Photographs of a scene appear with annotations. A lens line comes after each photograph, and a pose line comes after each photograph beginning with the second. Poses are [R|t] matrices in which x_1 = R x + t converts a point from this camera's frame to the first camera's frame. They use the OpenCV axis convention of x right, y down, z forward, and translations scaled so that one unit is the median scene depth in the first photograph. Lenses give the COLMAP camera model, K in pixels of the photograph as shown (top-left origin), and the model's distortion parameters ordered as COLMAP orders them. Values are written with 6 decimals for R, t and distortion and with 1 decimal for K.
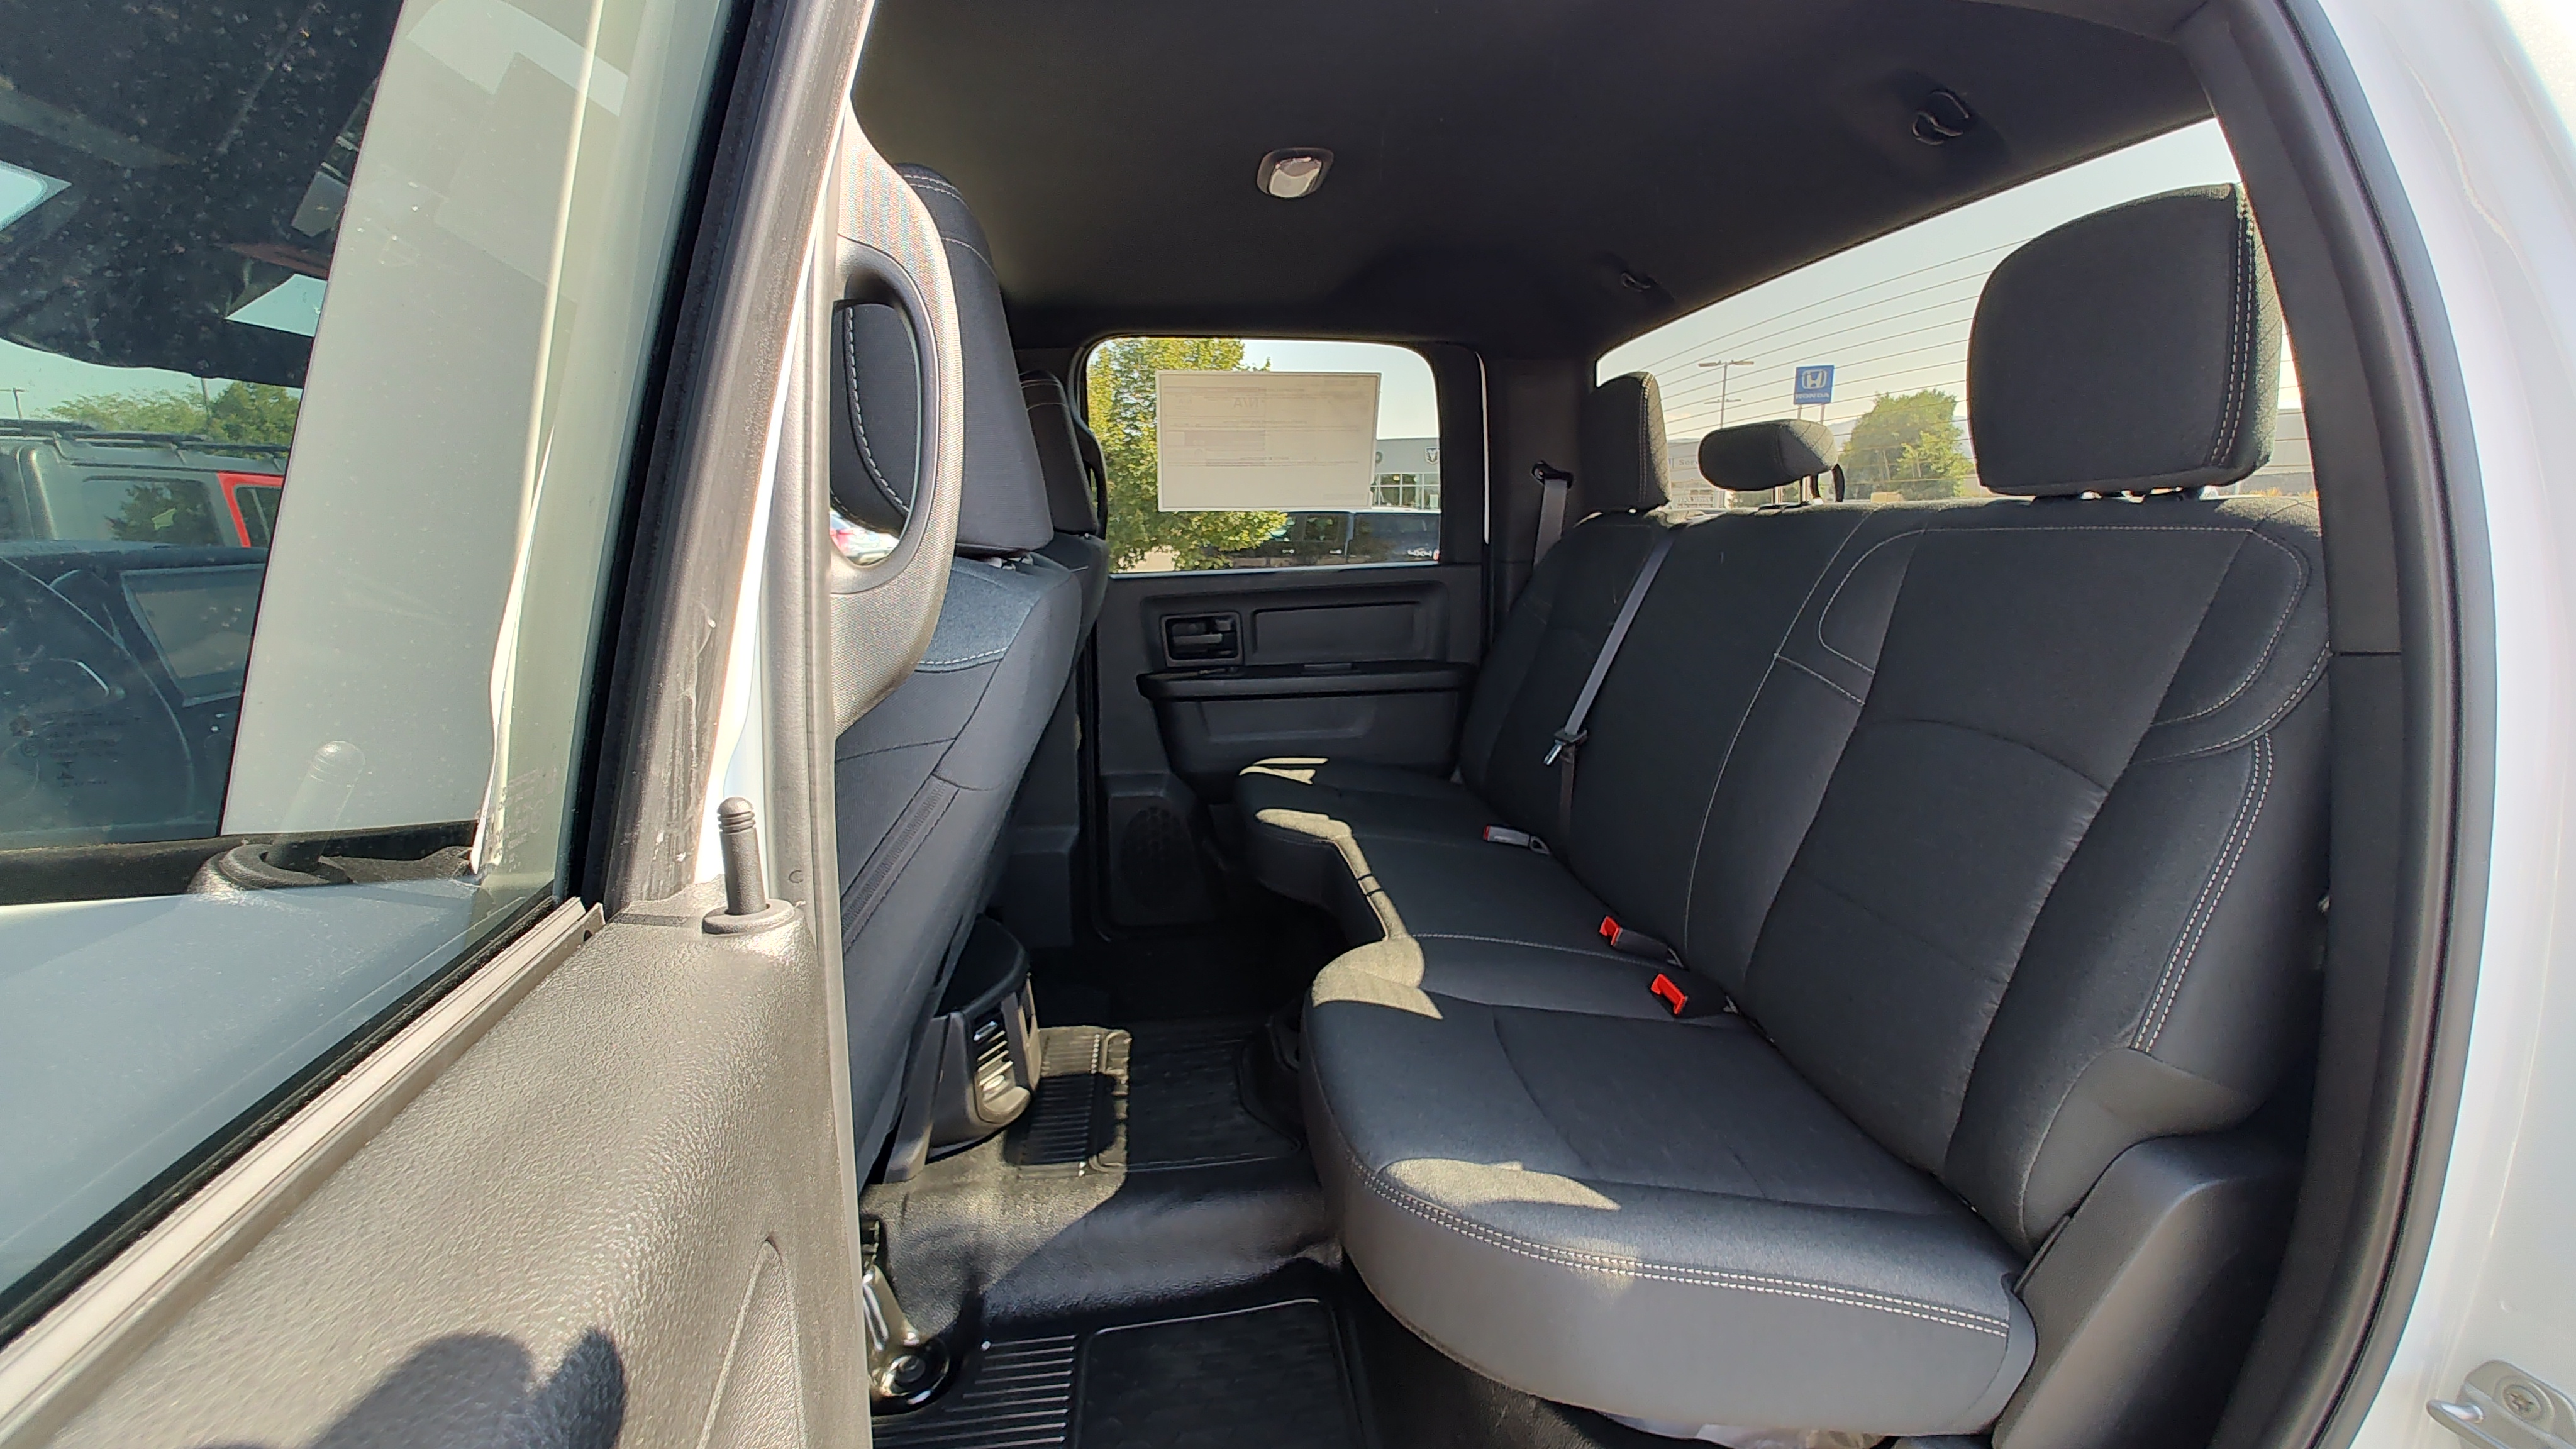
lens RADIAL K [[1175.3, 0, 1288.0], [0, 1175.3, 724.5], [0, 0, 1]] dist [-0.000172, -0.000010]
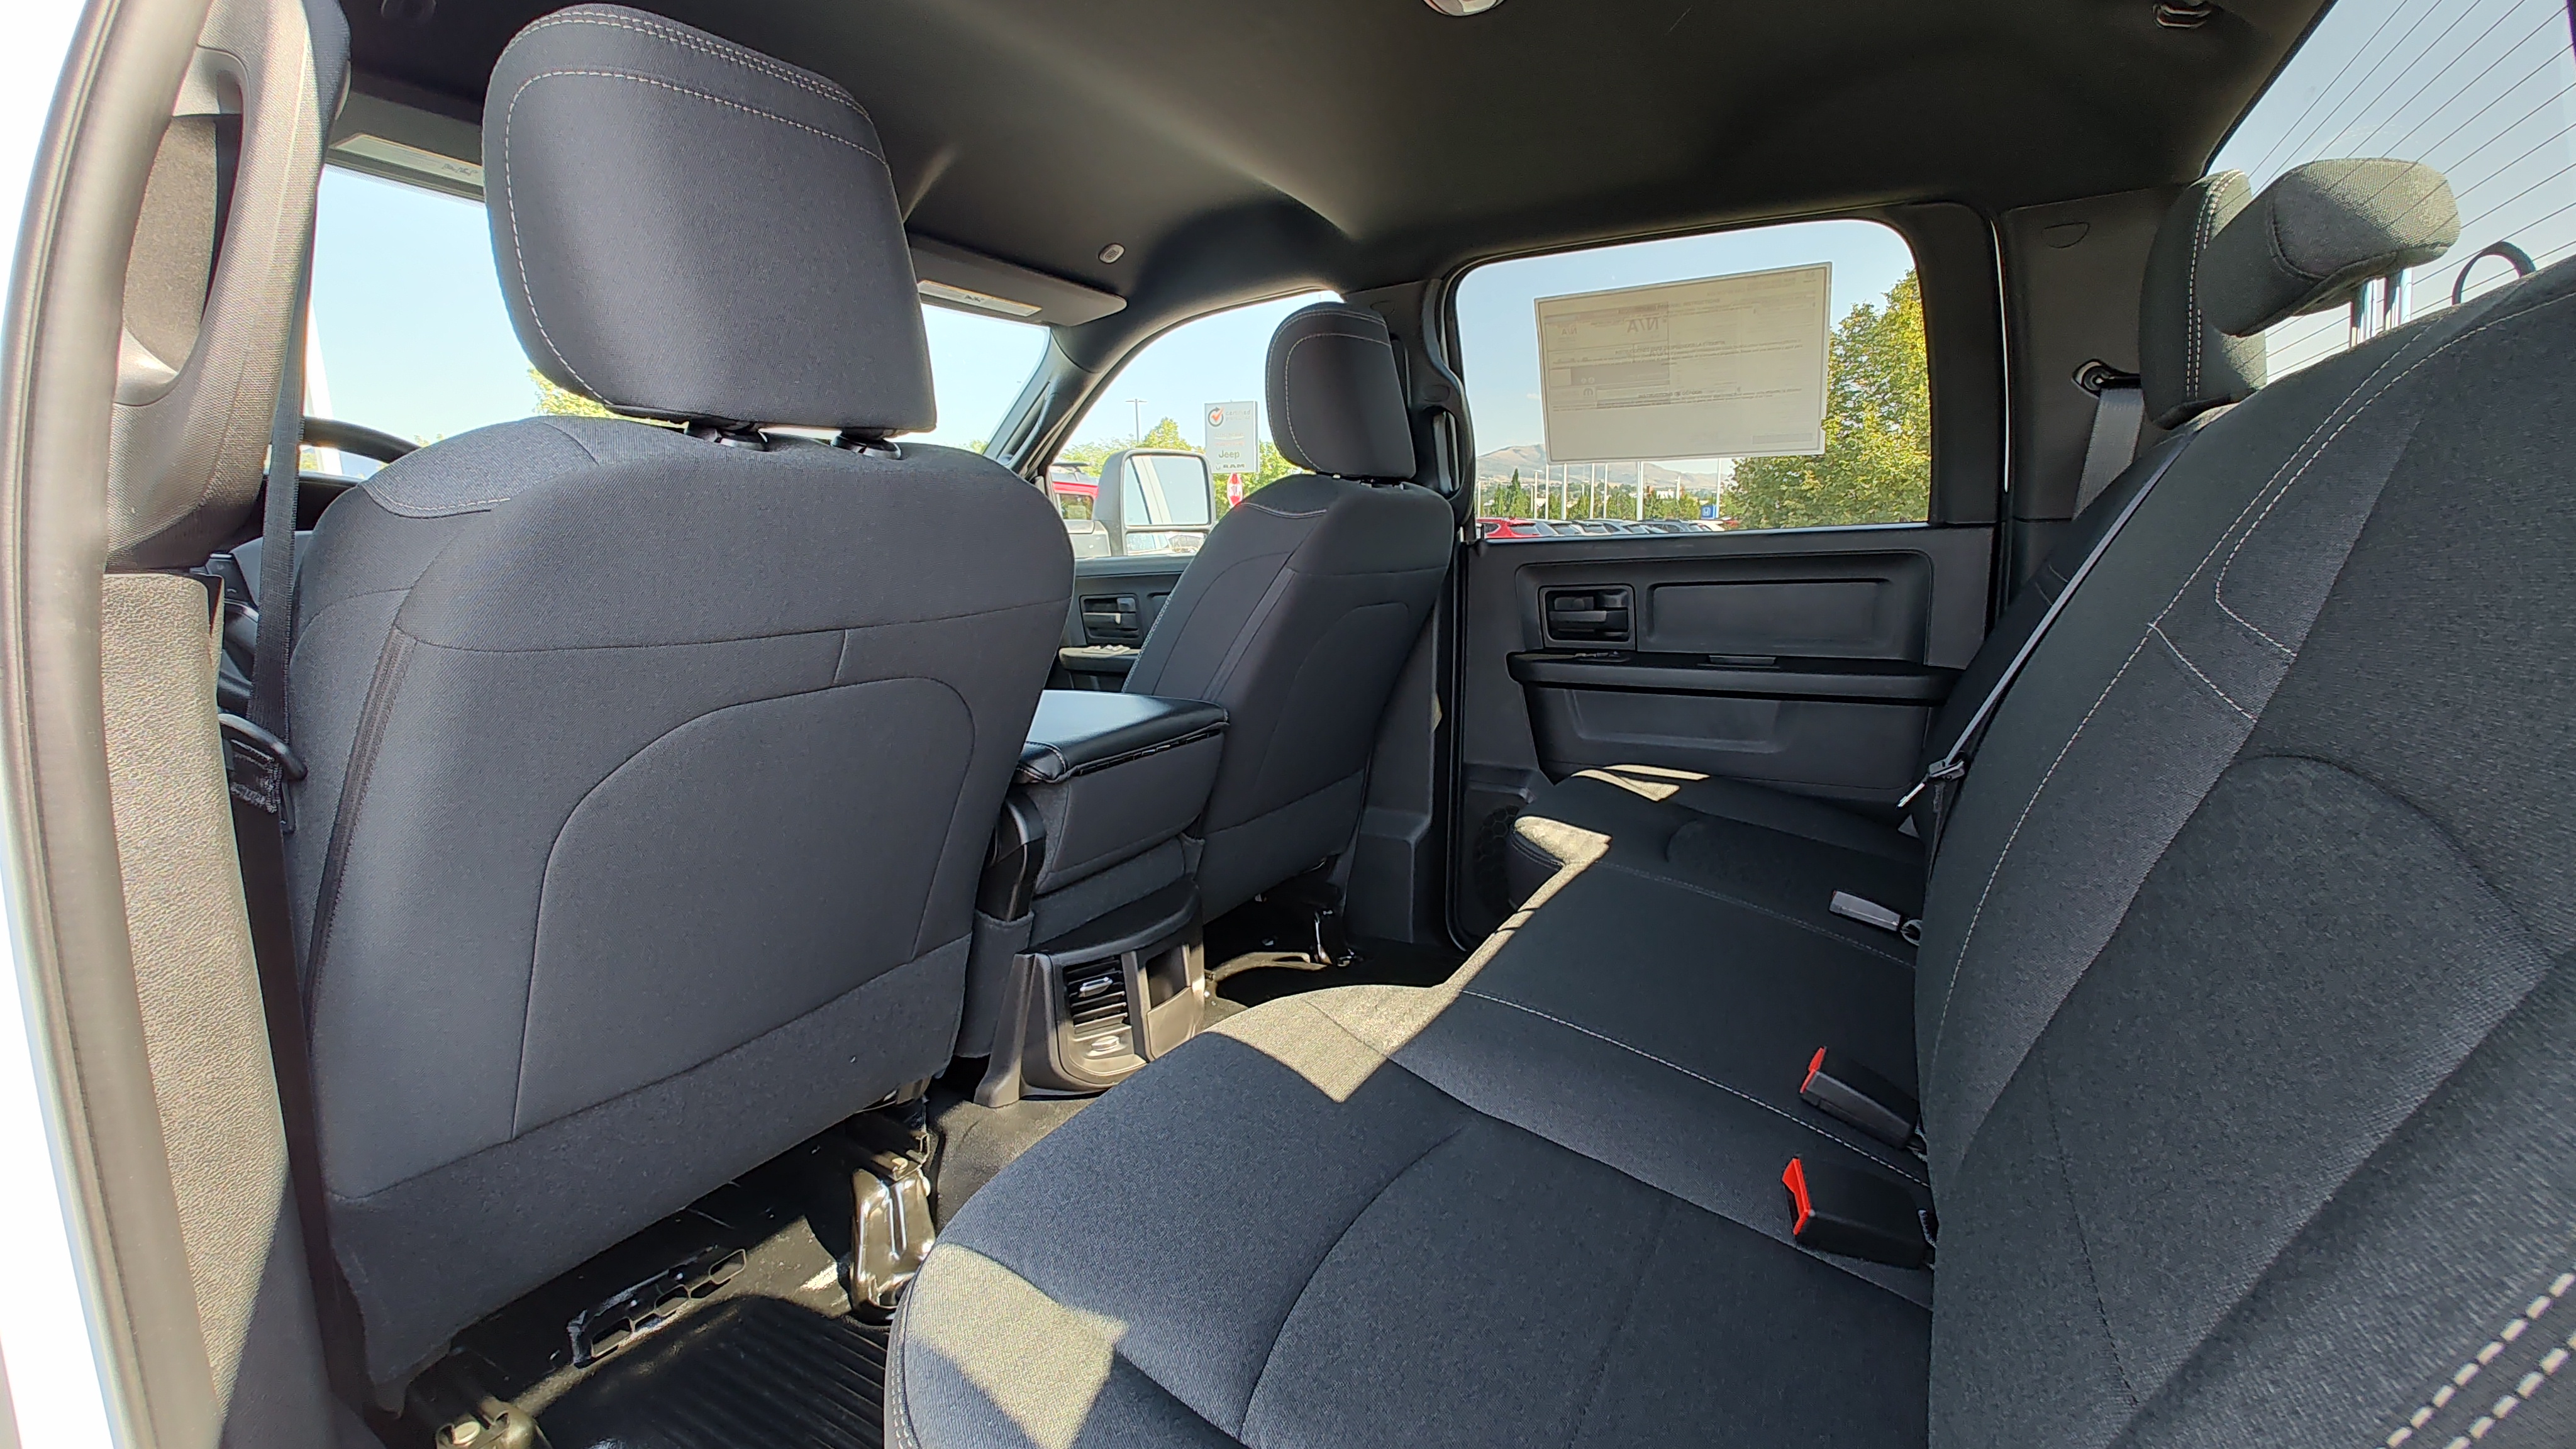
lens RADIAL K [[1128.8, 0, 1288.0], [0, 1128.8, 724.5], [0, 0, 1]] dist [-0.000933, 0.000217]
pose [[0.780125, 0.099514, -0.617659, 0.269968], [-0.107473, 0.993909, 0.024391, 0.007410], [0.616324, 0.047353, 0.786068, 0.239642]]
